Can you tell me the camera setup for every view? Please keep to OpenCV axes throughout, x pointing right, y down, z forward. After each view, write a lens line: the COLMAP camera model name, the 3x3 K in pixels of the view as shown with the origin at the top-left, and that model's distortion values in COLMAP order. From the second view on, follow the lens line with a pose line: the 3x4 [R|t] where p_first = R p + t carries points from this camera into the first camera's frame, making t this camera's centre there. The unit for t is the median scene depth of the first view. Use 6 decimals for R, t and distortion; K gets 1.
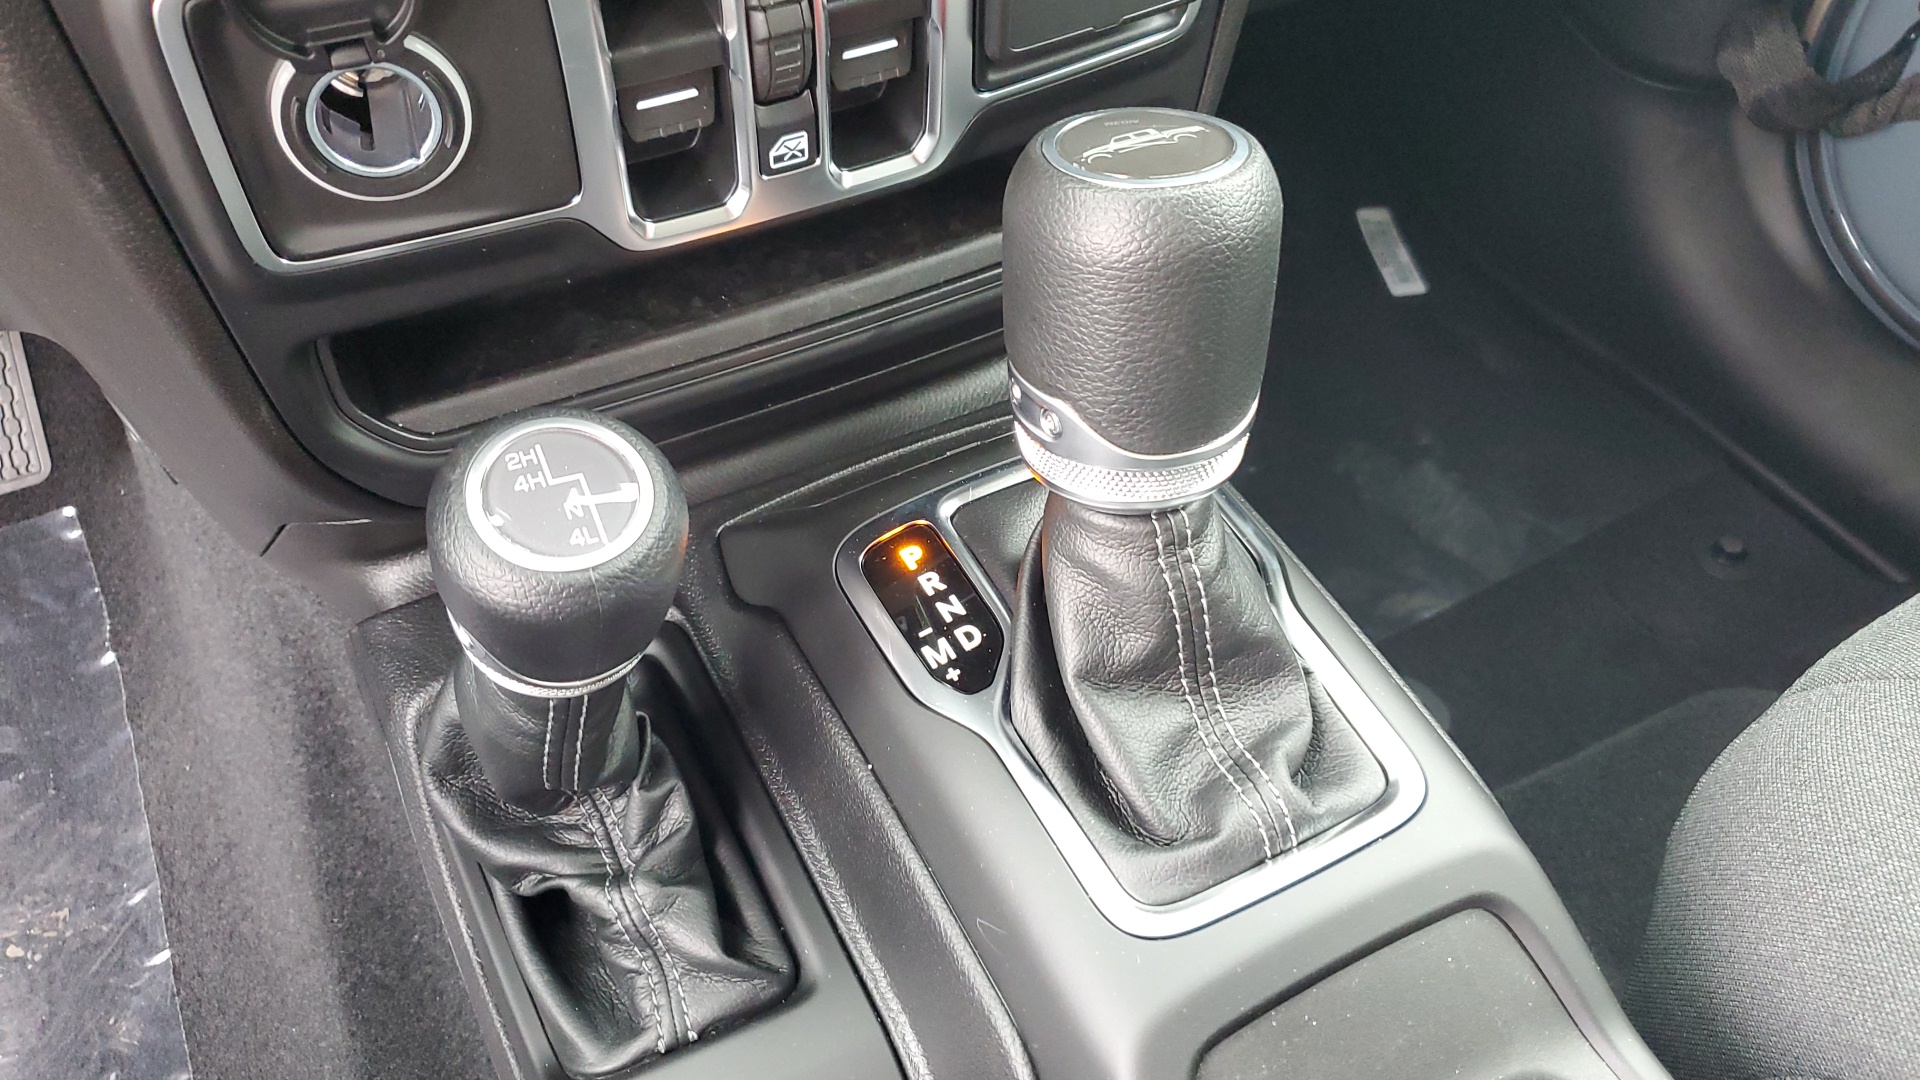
lens RADIAL K [[1514.2, 0, 970.0], [0, 1514.2, 497.0], [0, 0, 1]] dist [0.043902, -0.064962]
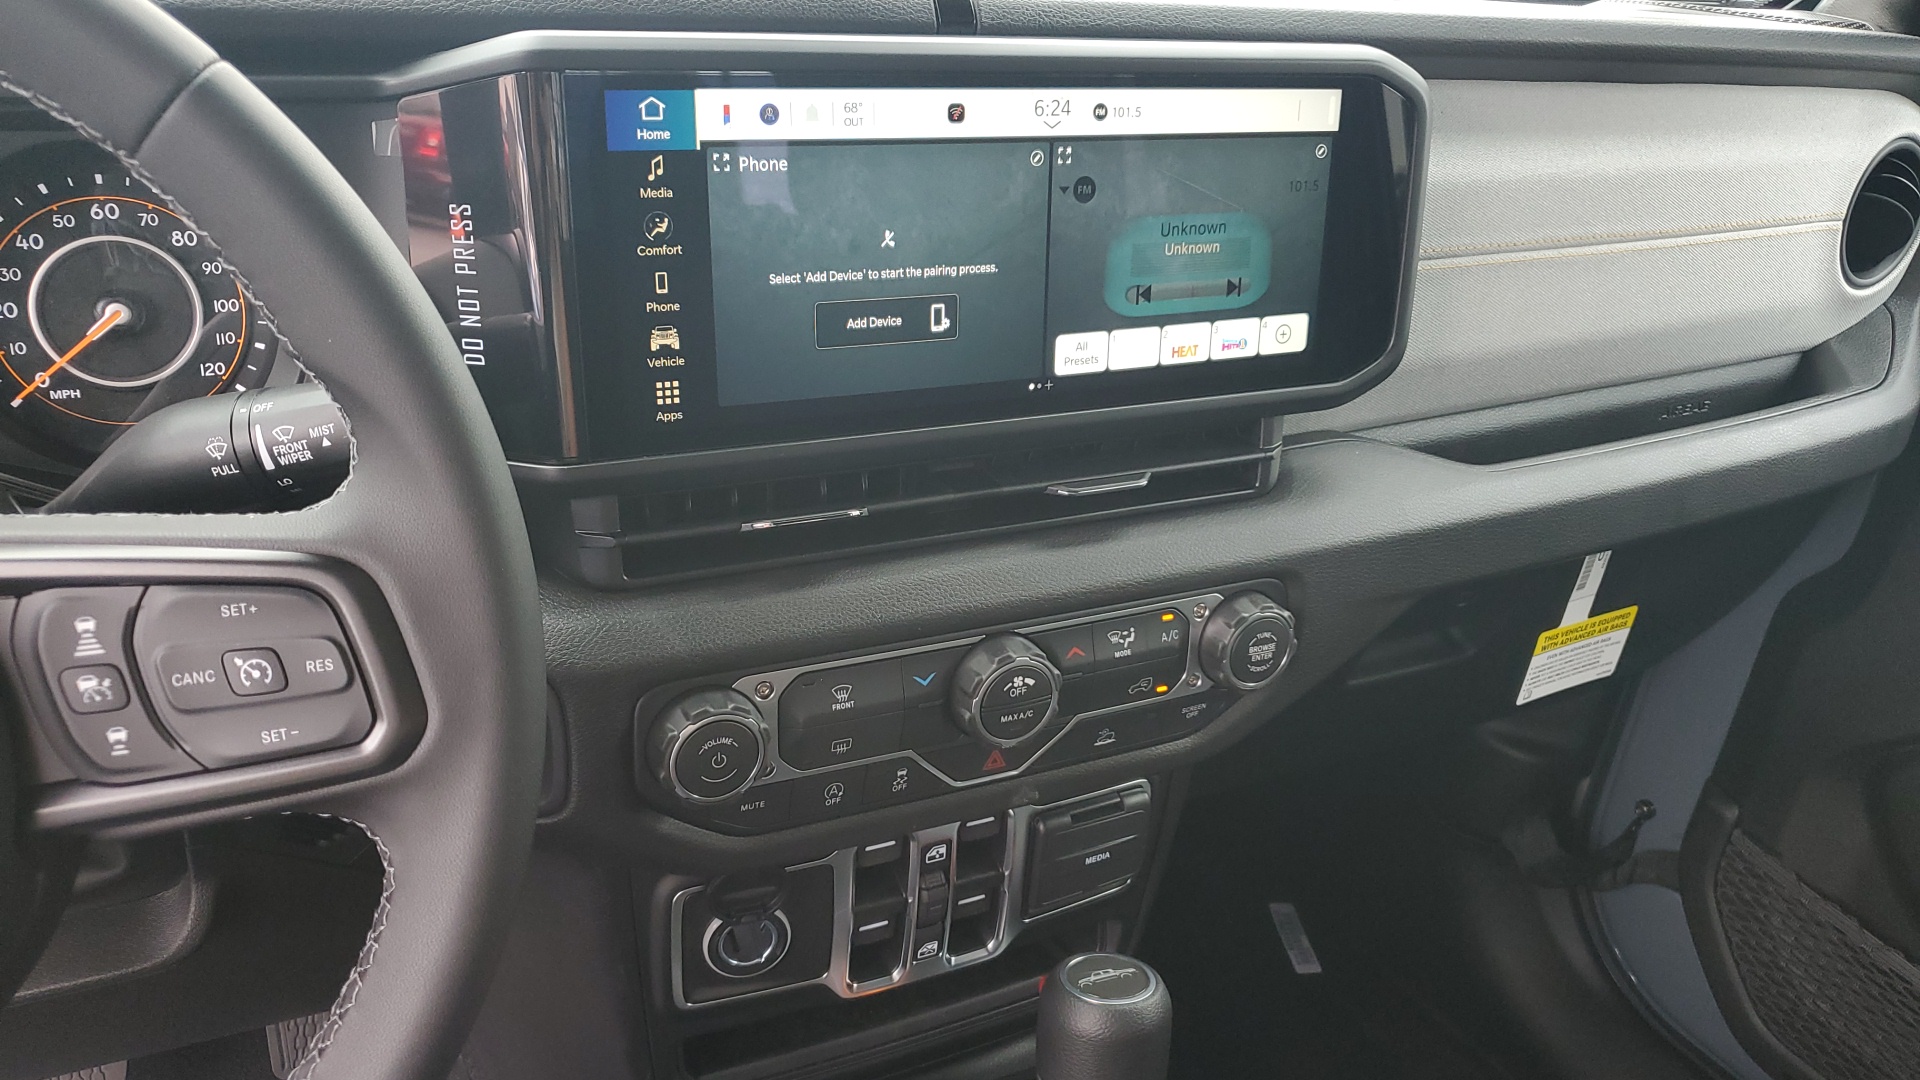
lens RADIAL K [[1514.2, 0, 975.3], [0, 1514.2, 550.1], [0, 0, 1]] dist [0.043902, -0.064962]
pose [[0.997752, 0.065736, 0.013030, -0.119967], [-0.057592, 0.940511, -0.334847, -0.060278], [-0.034266, 0.333343, 0.942183, -1.051295]]
